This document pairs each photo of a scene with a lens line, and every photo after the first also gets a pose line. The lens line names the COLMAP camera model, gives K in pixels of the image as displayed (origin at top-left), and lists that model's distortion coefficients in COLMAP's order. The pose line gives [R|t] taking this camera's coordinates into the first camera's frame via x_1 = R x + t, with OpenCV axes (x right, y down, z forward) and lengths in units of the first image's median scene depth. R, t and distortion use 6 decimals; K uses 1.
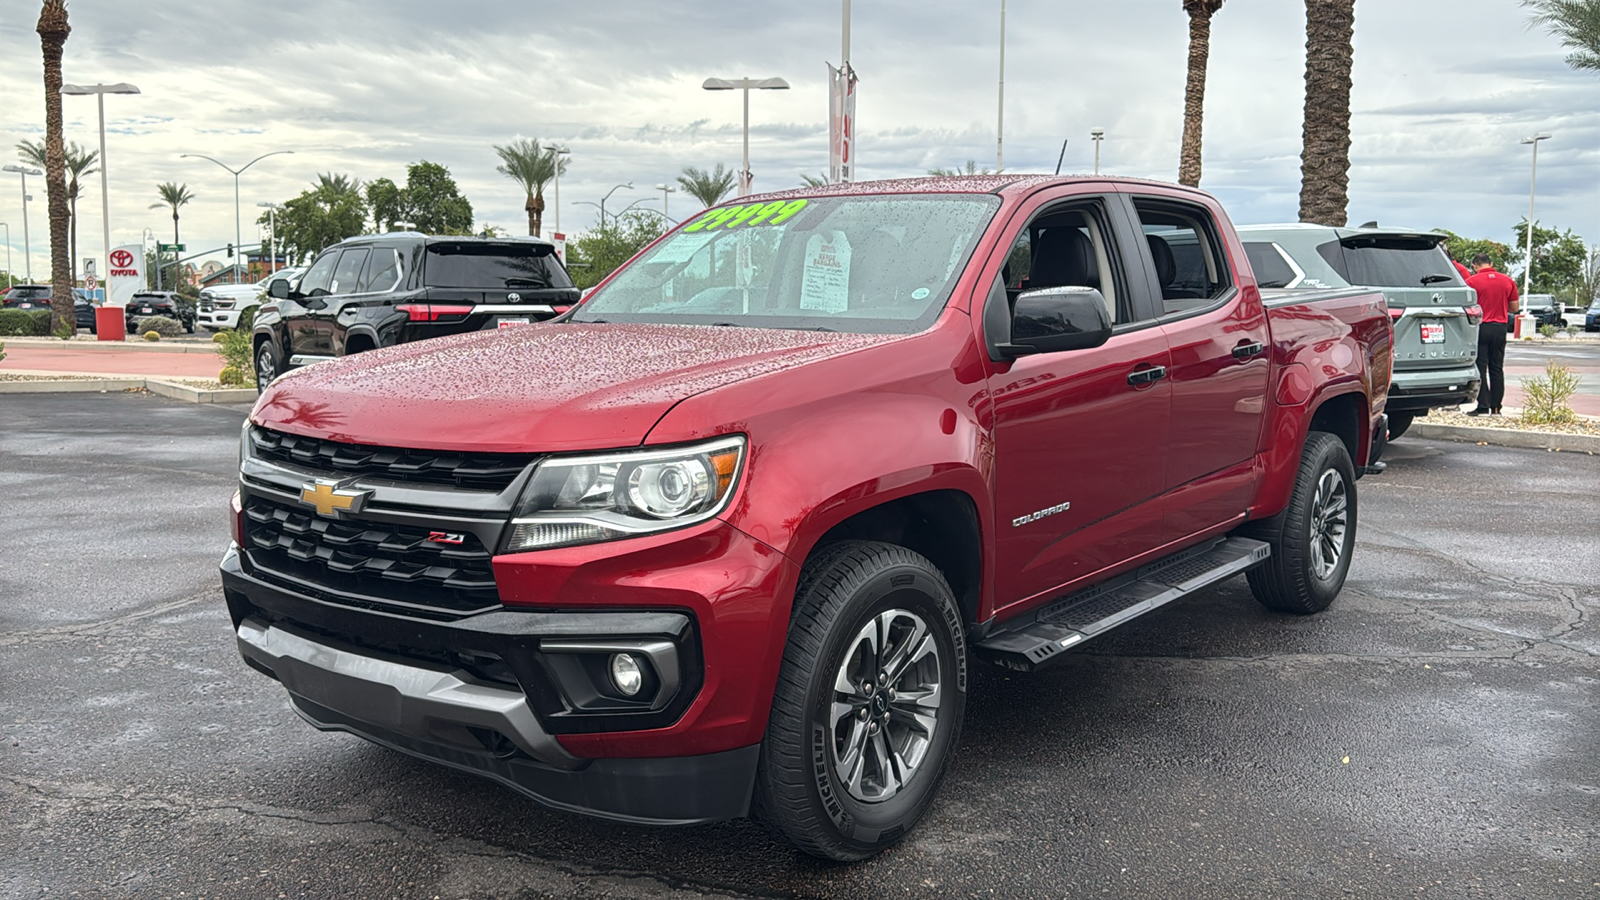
lens RADIAL K [[1373.6, 0, 785.9], [0, 1373.6, 441.9], [0, 0, 1]] dist [0.144188, -0.265343]
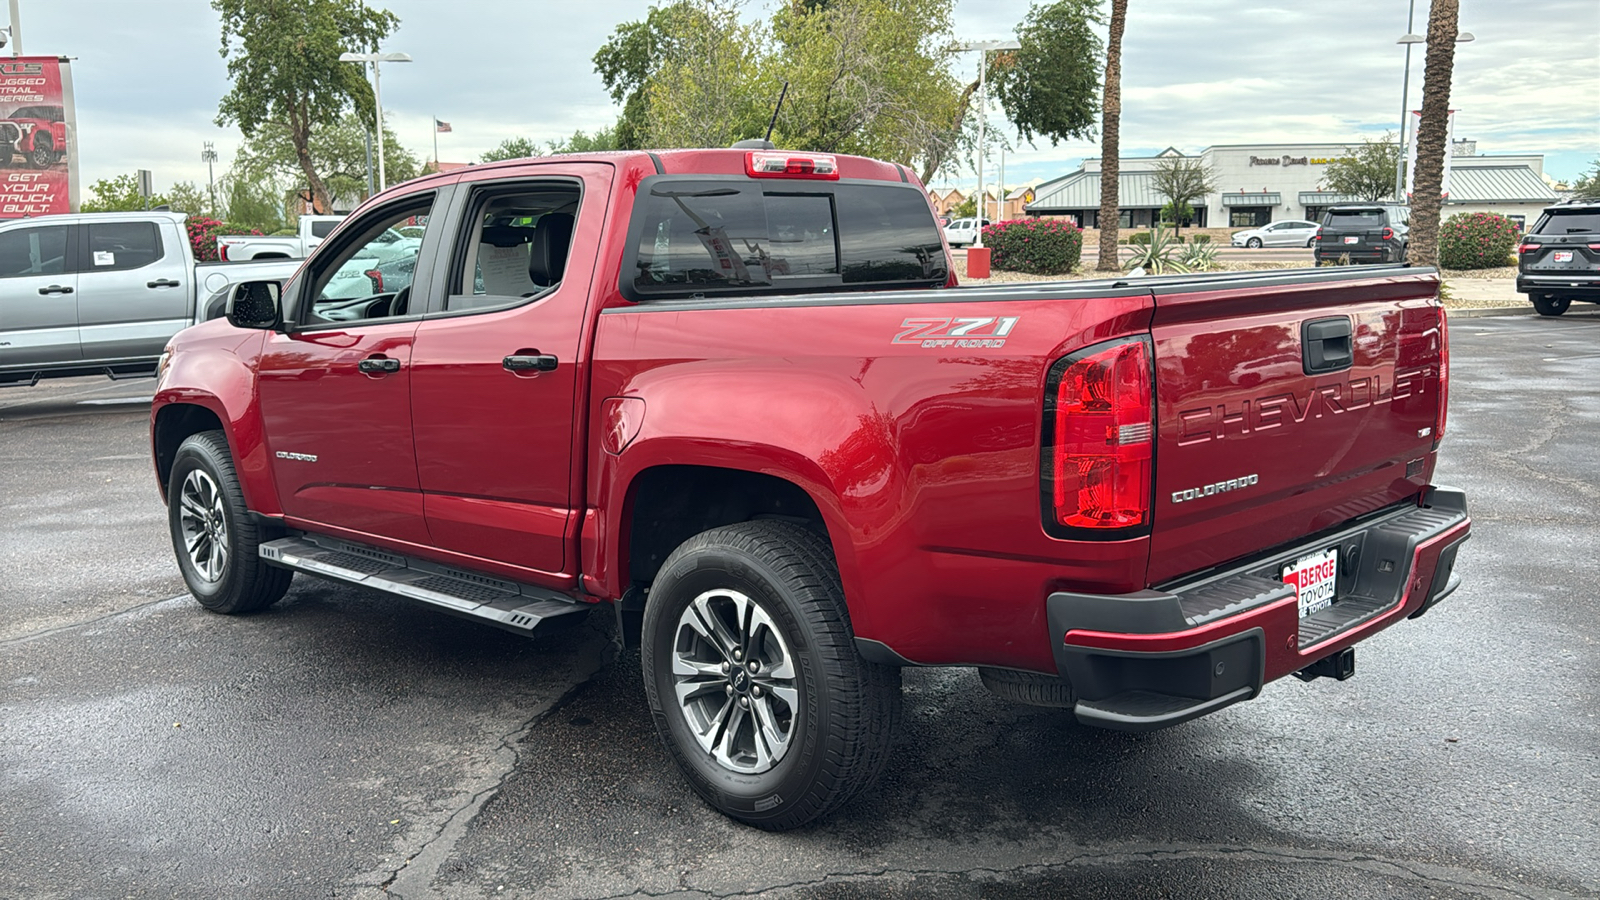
lens RADIAL K [[1373.6, 0, 797.2], [0, 1373.6, 447.8], [0, 0, 1]] dist [0.144188, -0.265343]
pose [[-0.113742, 0.142153, -0.983288, 1.132920], [-0.089794, 0.984189, 0.152671, -0.157837], [0.989444, 0.105659, -0.099179, 1.279043]]
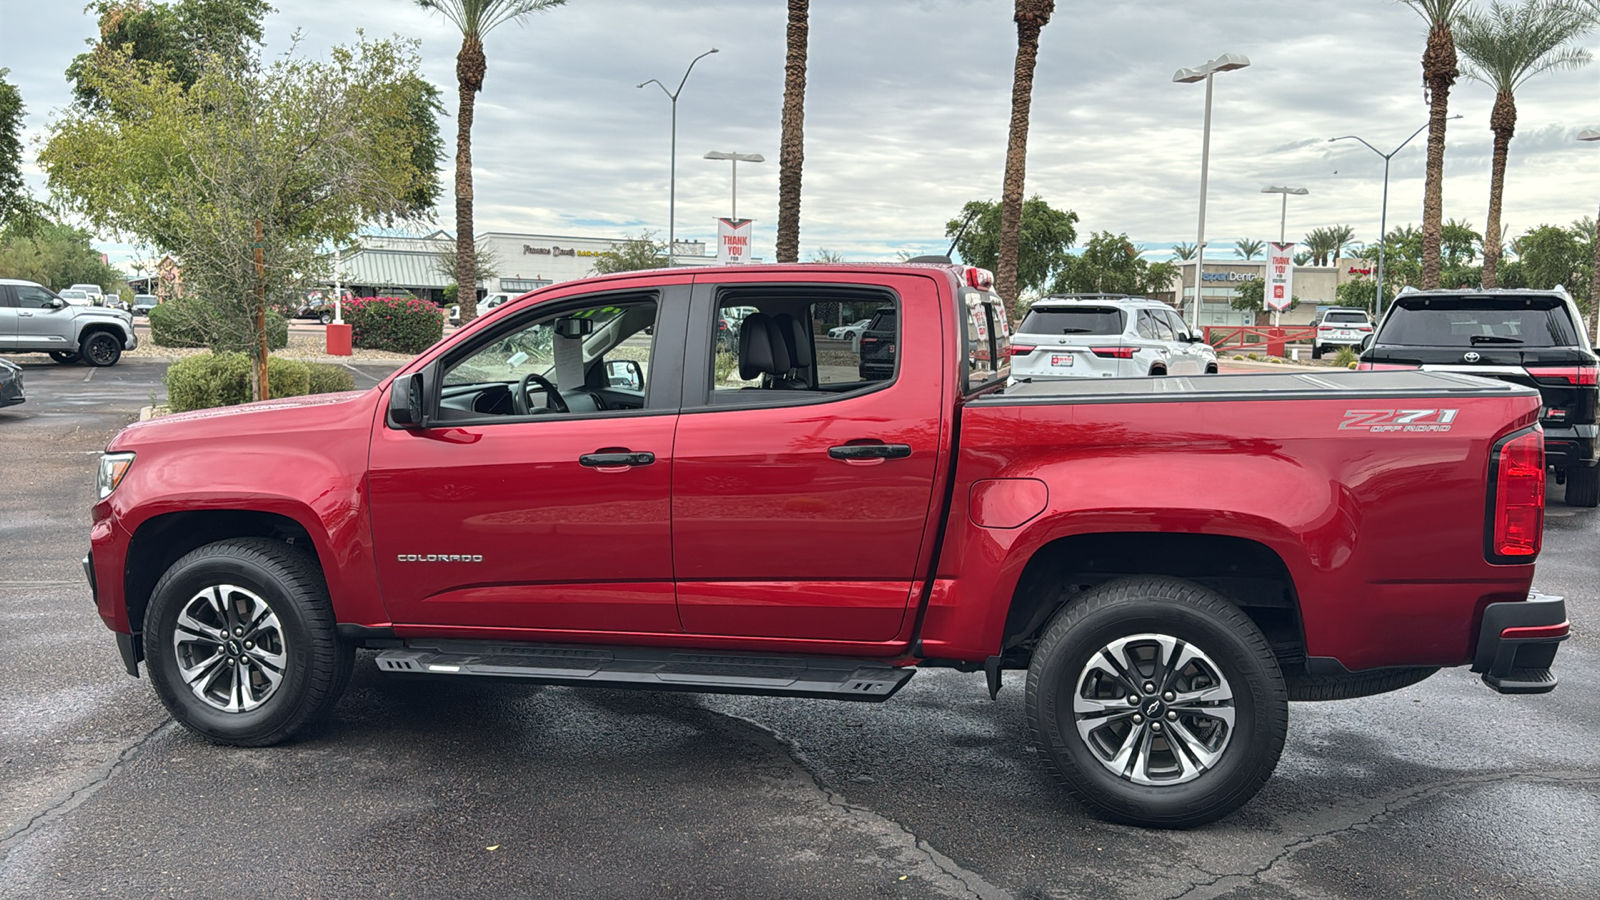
lens RADIAL K [[1373.6, 0, 787.8], [0, 1373.6, 444.0], [0, 0, 1]] dist [0.144188, -0.265343]
pose [[0.407844, 0.081347, -0.909421, 1.135286], [-0.105044, 0.993590, 0.041767, -0.105070], [0.906989, 0.078495, 0.413774, 0.617041]]
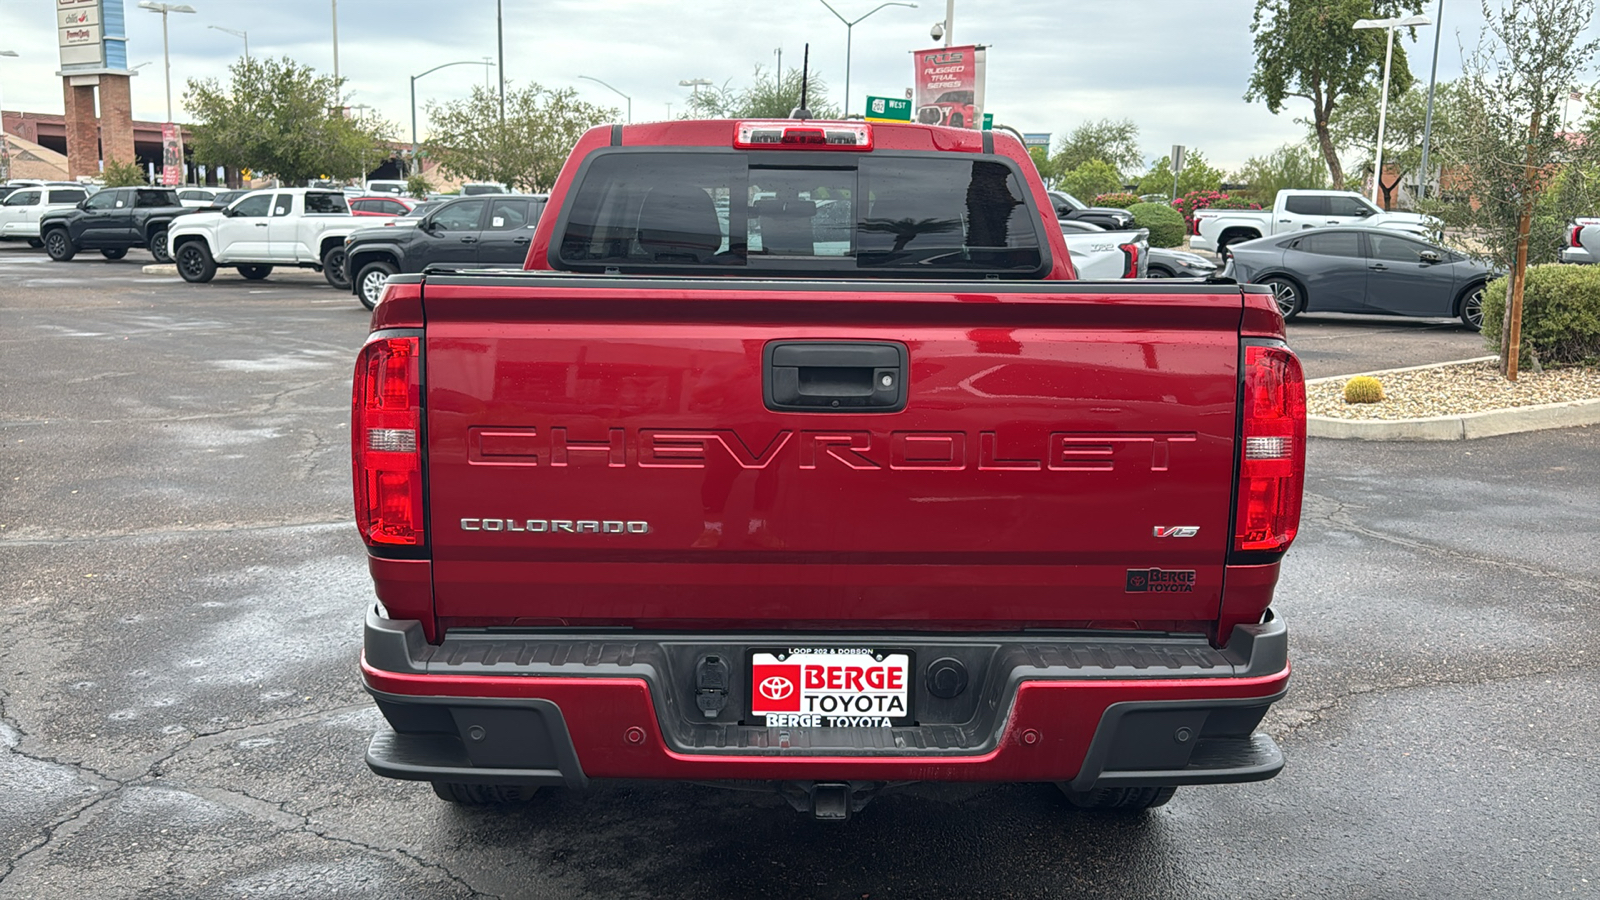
lens RADIAL K [[1373.6, 0, 798.5], [0, 1373.6, 452.0], [0, 0, 1]] dist [0.144188, -0.265343]
pose [[-0.759021, 0.091842, -0.644556, 0.778980], [-0.088447, 0.966277, 0.241838, -0.217453], [0.645031, 0.240569, -0.725301, 1.803133]]
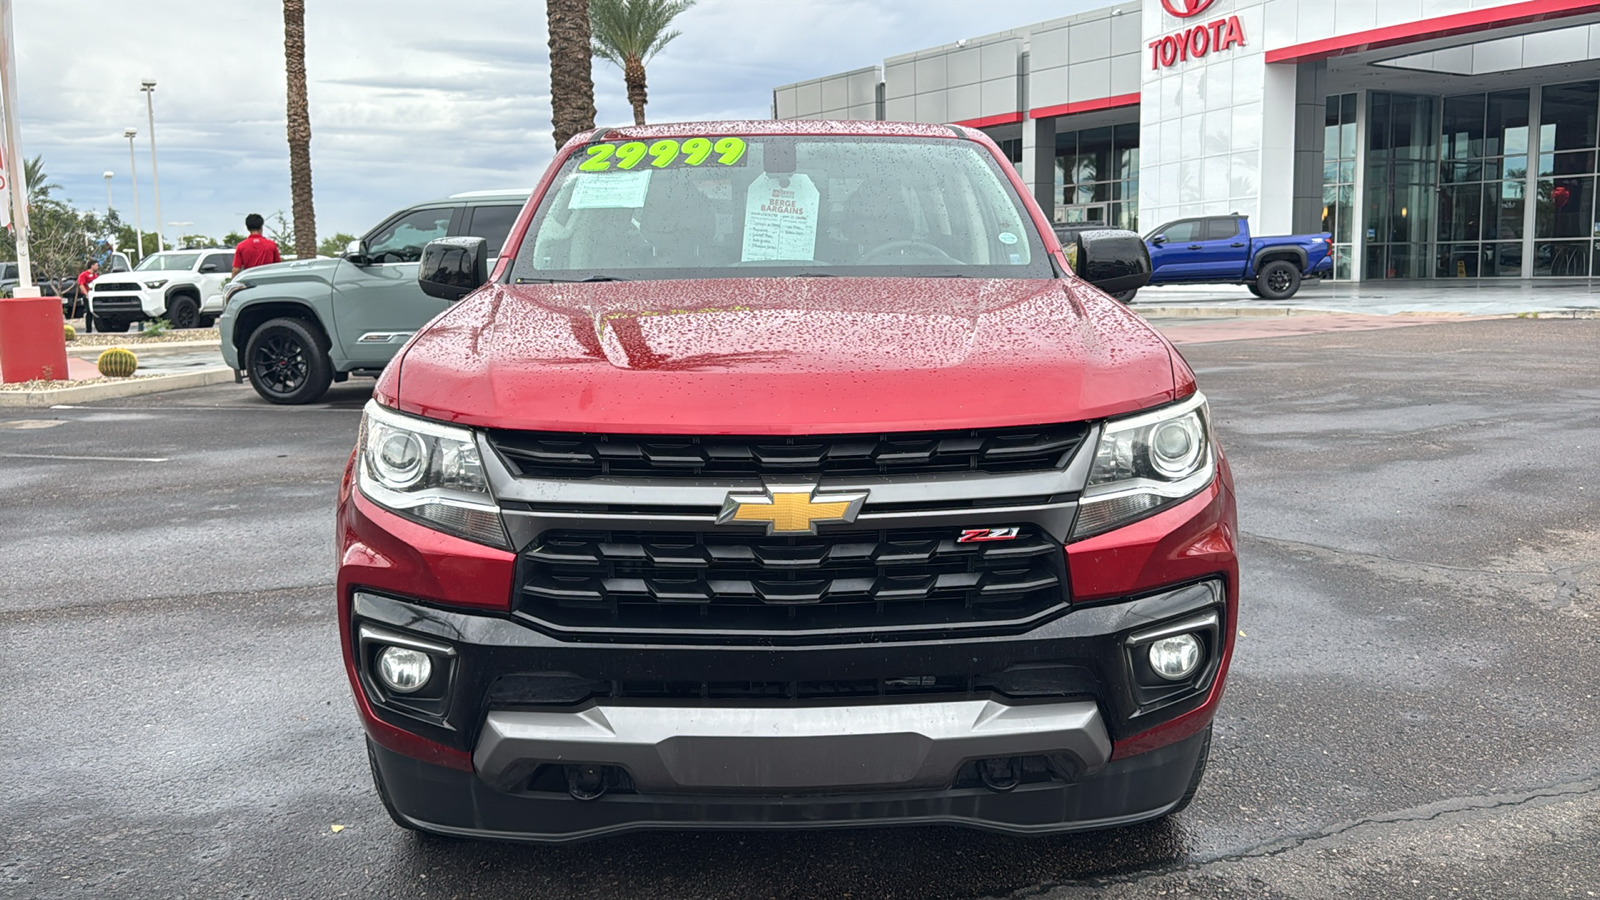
lens RADIAL K [[1373.6, 0, 799.0], [0, 1373.6, 451.7], [0, 0, 1]] dist [0.144188, -0.265343]
pose [[0.769543, -0.103967, 0.630075, -0.503347], [0.085129, 0.994553, 0.060138, -0.022472], [-0.632896, 0.007359, 0.774202, 0.267554]]
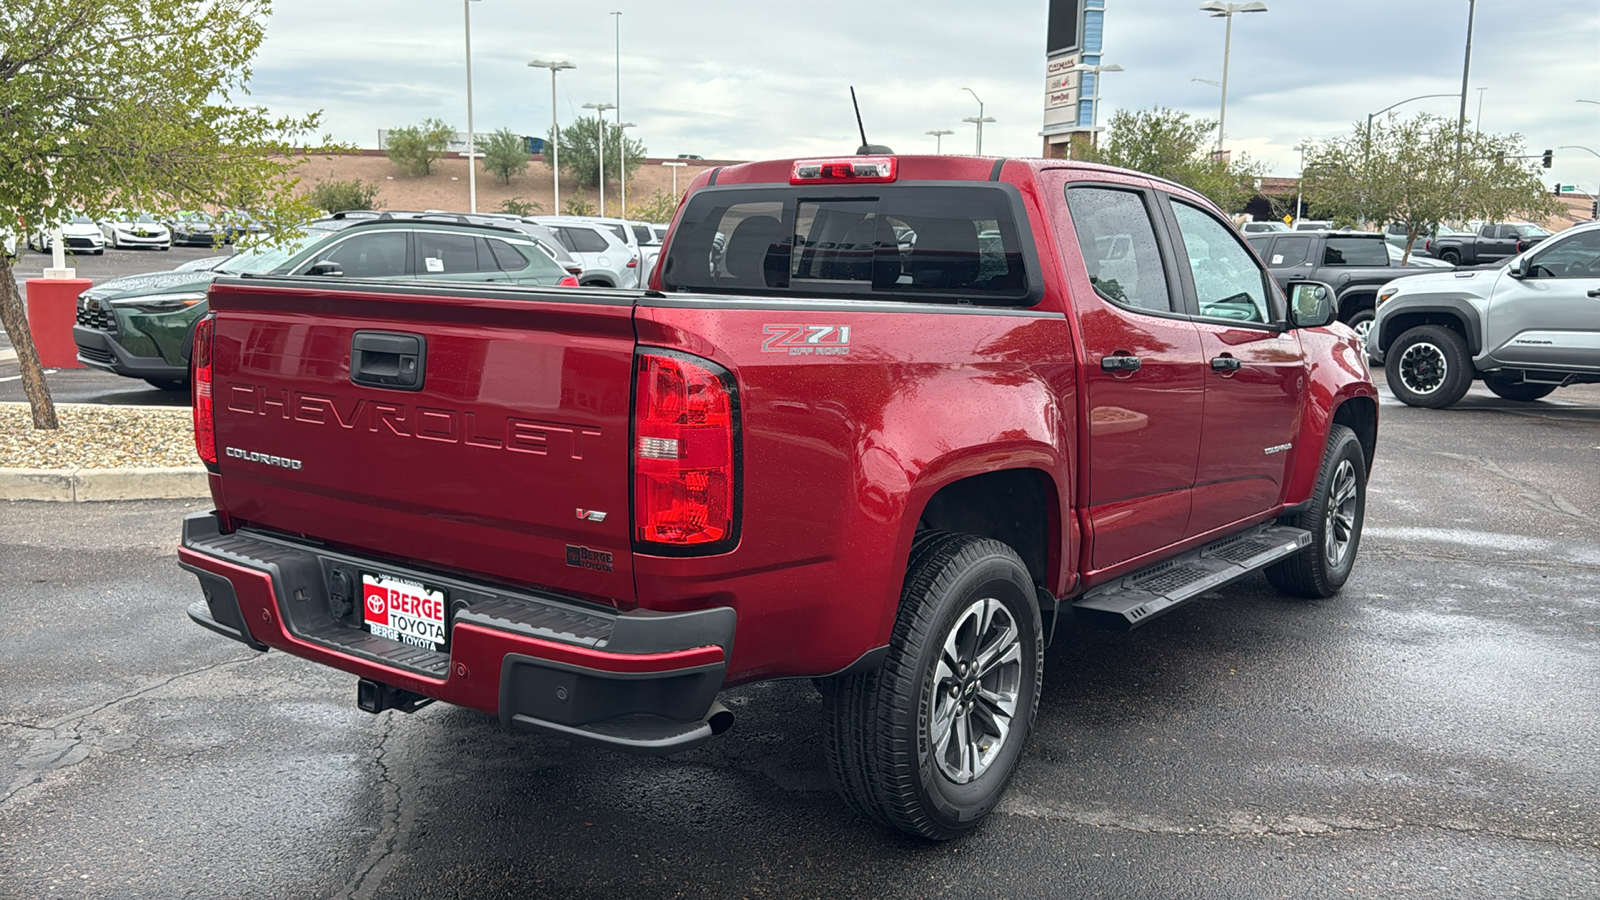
lens RADIAL K [[1373.6, 0, 804.1], [0, 1373.6, 443.3], [0, 0, 1]] dist [0.144188, -0.265343]
pose [[-0.998819, -0.014182, -0.046468, 0.298522], [-0.025214, 0.968872, 0.246275, -0.248557], [0.041529, 0.247156, -0.968085, 2.070558]]
